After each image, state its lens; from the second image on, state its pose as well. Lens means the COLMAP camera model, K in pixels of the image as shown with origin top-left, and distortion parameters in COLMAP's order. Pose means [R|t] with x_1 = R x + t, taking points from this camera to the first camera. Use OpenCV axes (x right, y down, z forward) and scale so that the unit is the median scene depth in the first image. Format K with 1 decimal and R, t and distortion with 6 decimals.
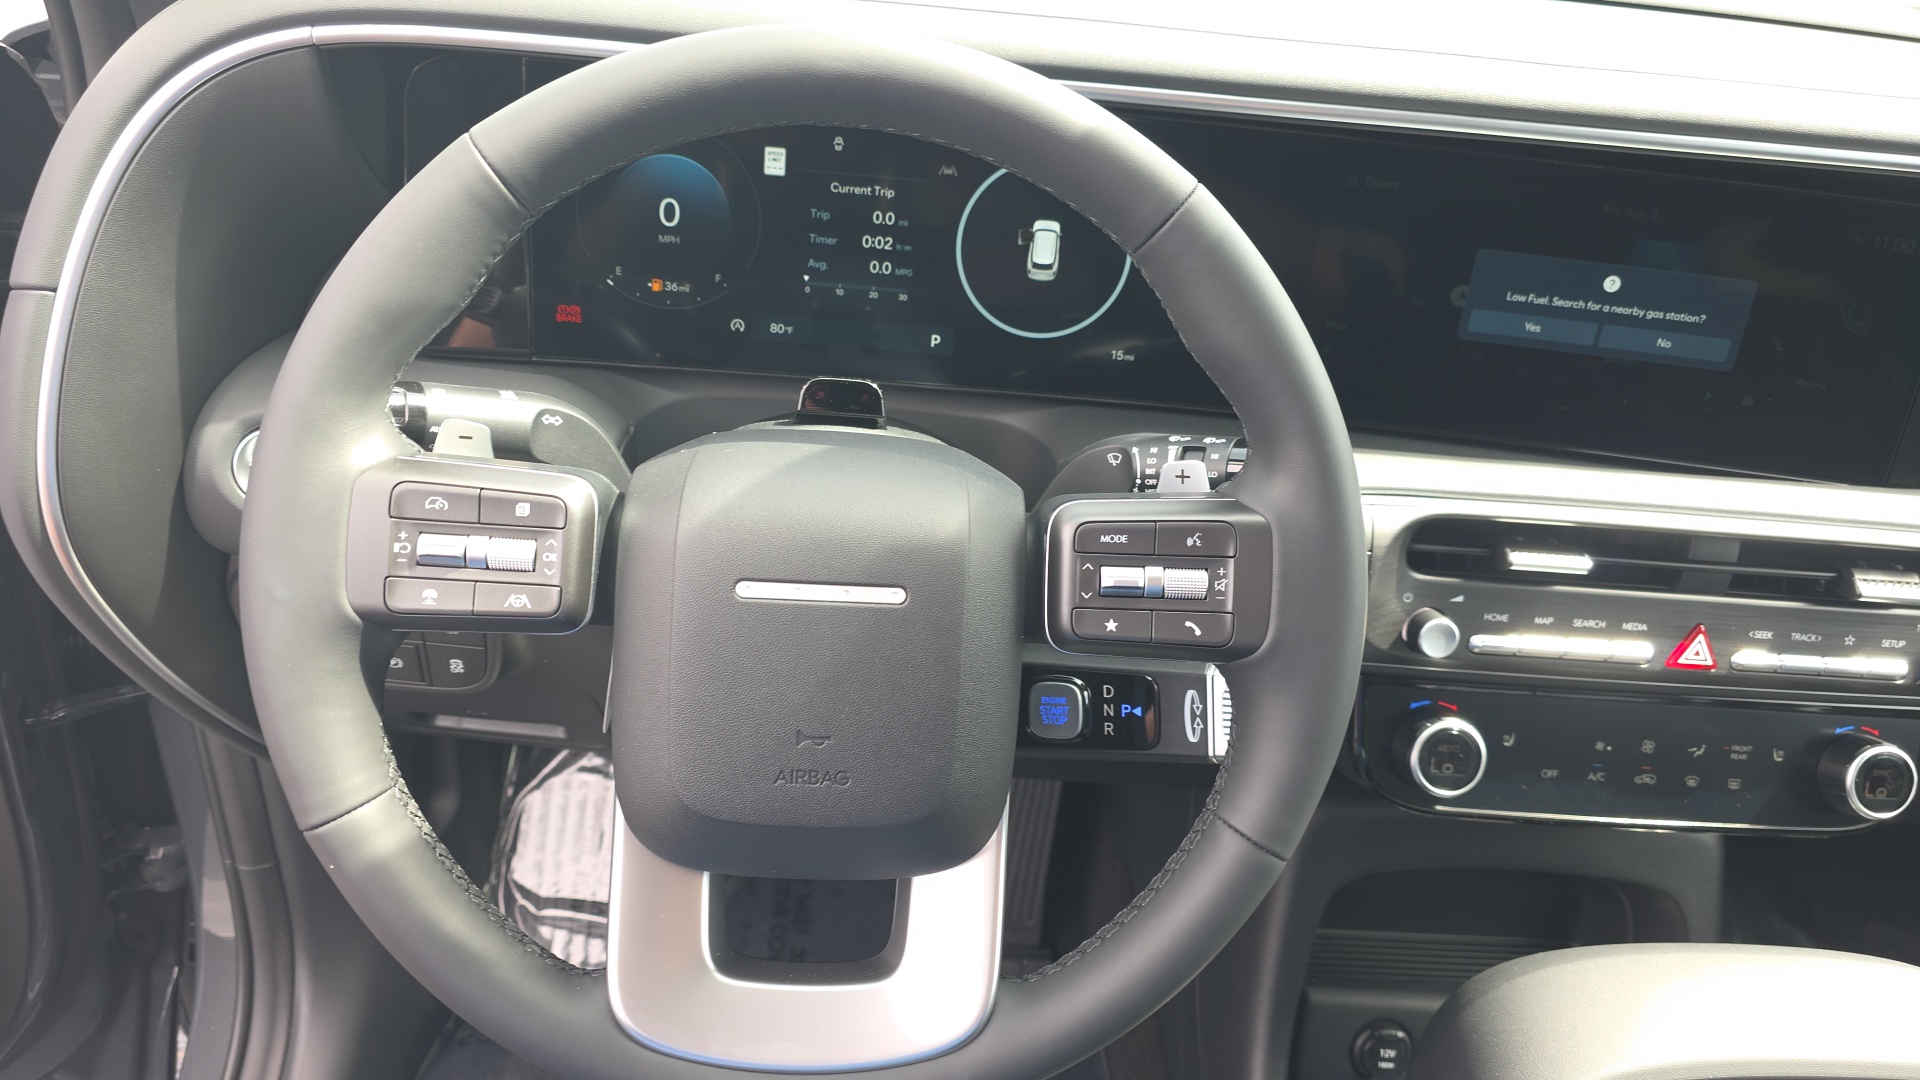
lens RADIAL K [[1351.0, 0, 836.5], [0, 1351.0, 519.2], [0, 0, 1]] dist [0.047715, -0.028657]
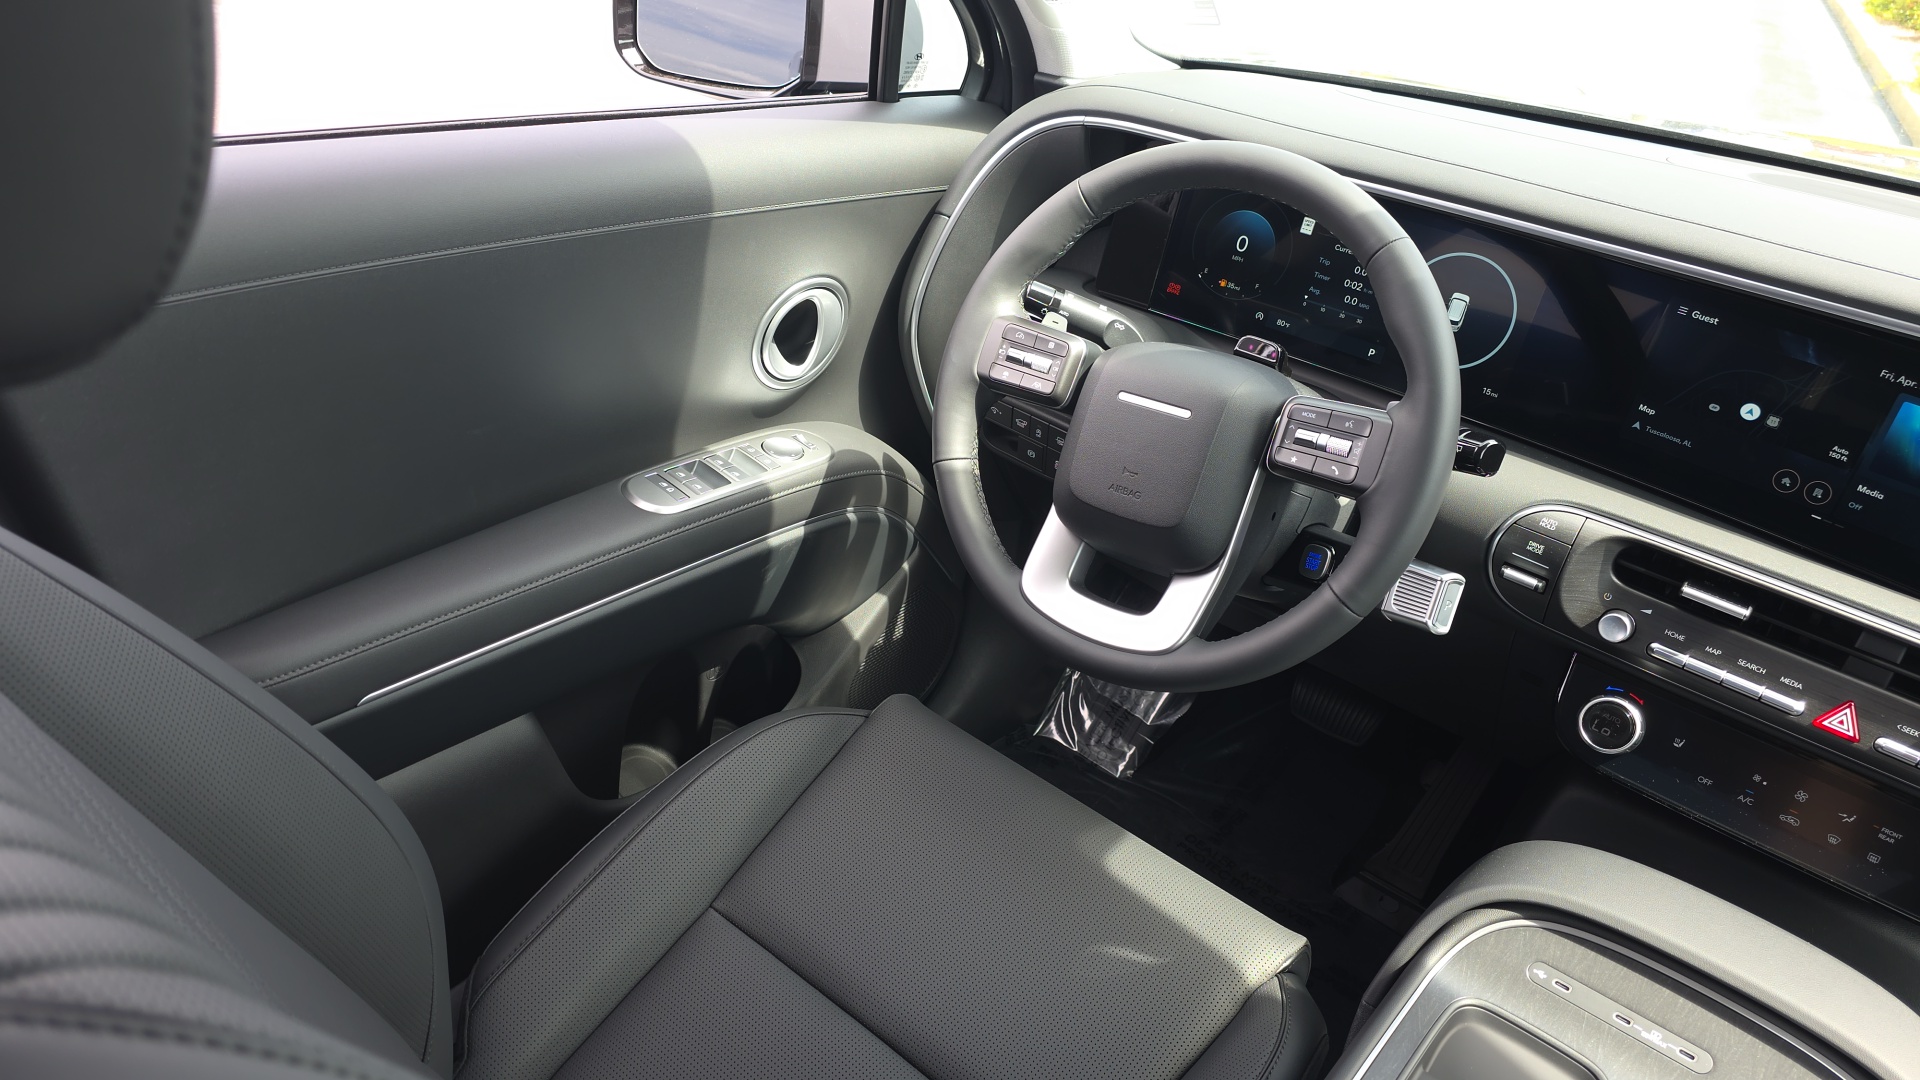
lens RADIAL K [[1302.8, 0, 950.3], [0, 1302.8, 545.8], [0, 0, 1]] dist [0.064452, -0.061819]
pose [[0.734798, 0.315783, -0.600294, 0.721141], [-0.361147, 0.931281, 0.047830, 0.188228], [0.574147, 0.181649, 0.798348, -0.487750]]
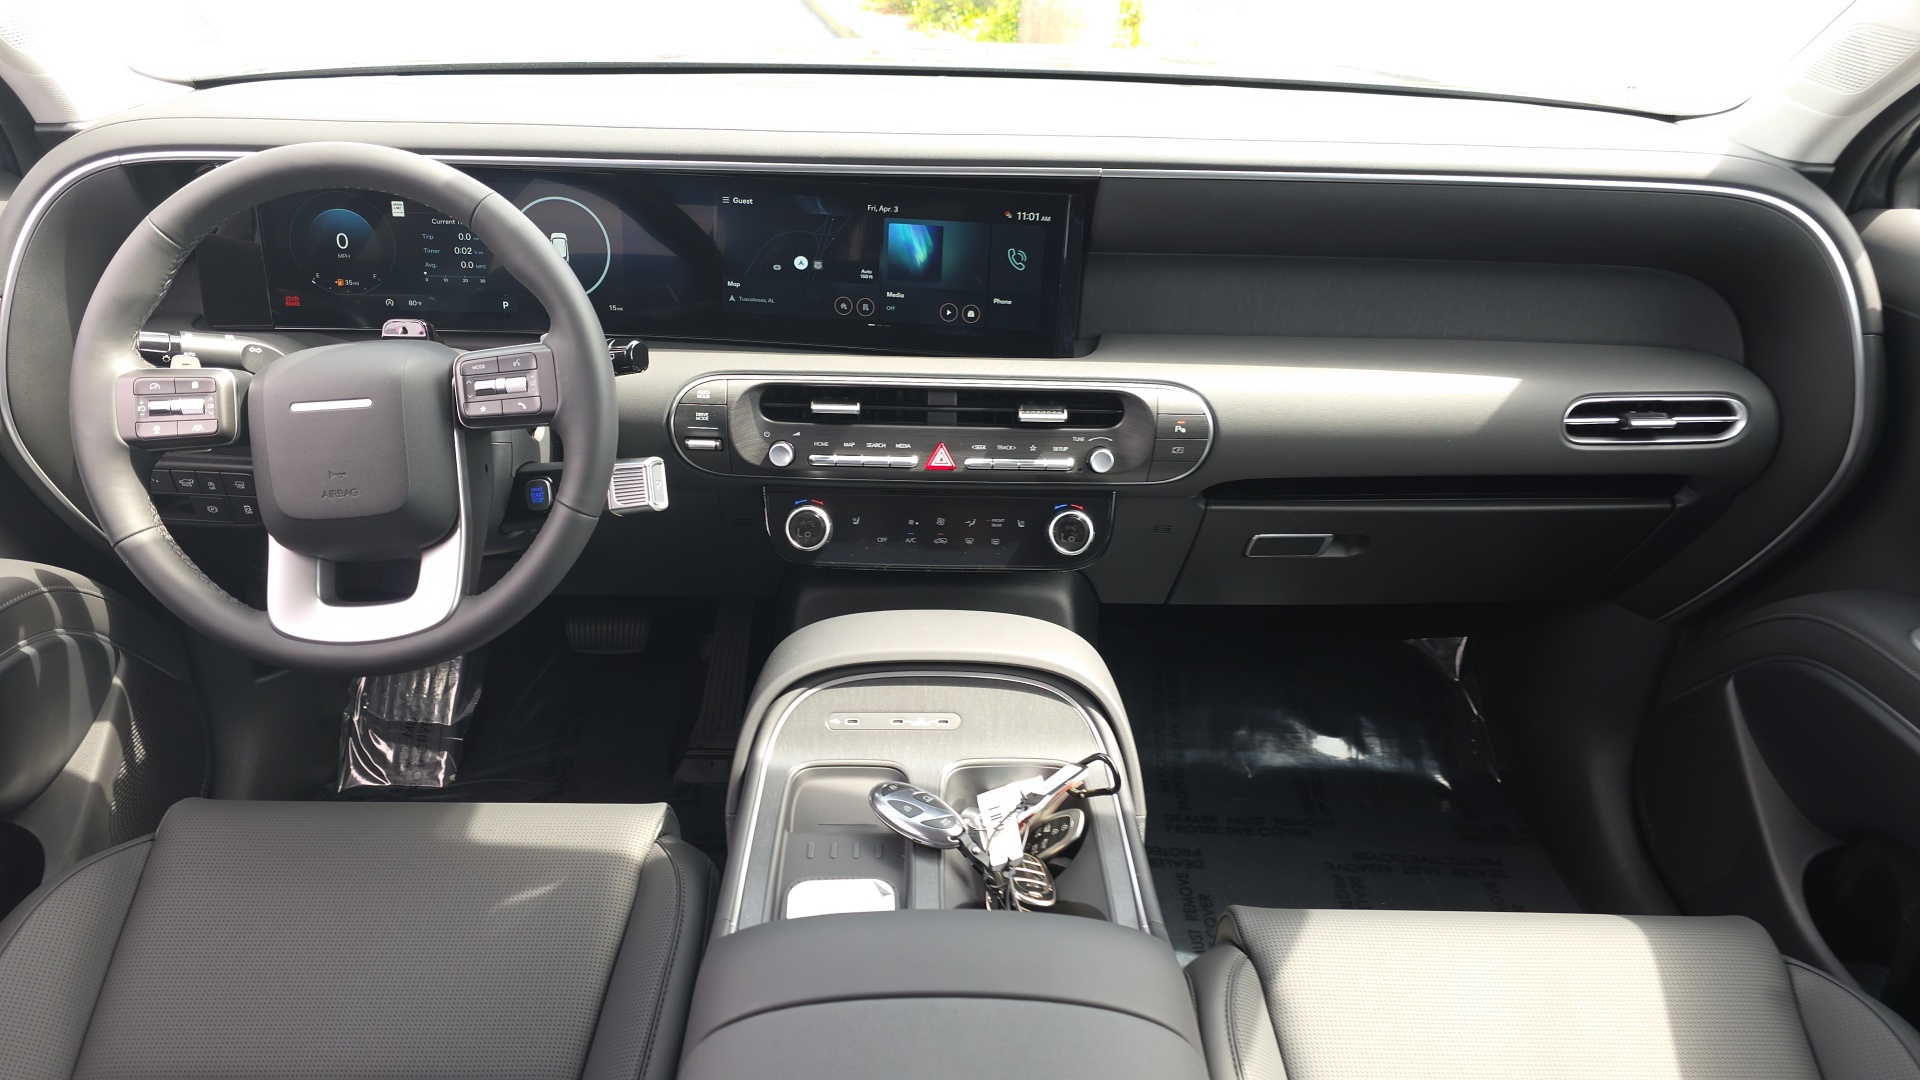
lens RADIAL K [[1302.8, 0, 937.0], [0, 1302.8, 550.4], [0, 0, 1]] dist [0.064452, -0.061819]
pose [[0.994942, -0.048944, -0.087726, 0.777336], [0.046678, 0.998526, -0.027700, 0.263519], [0.088952, 0.023465, 0.995759, -0.651121]]
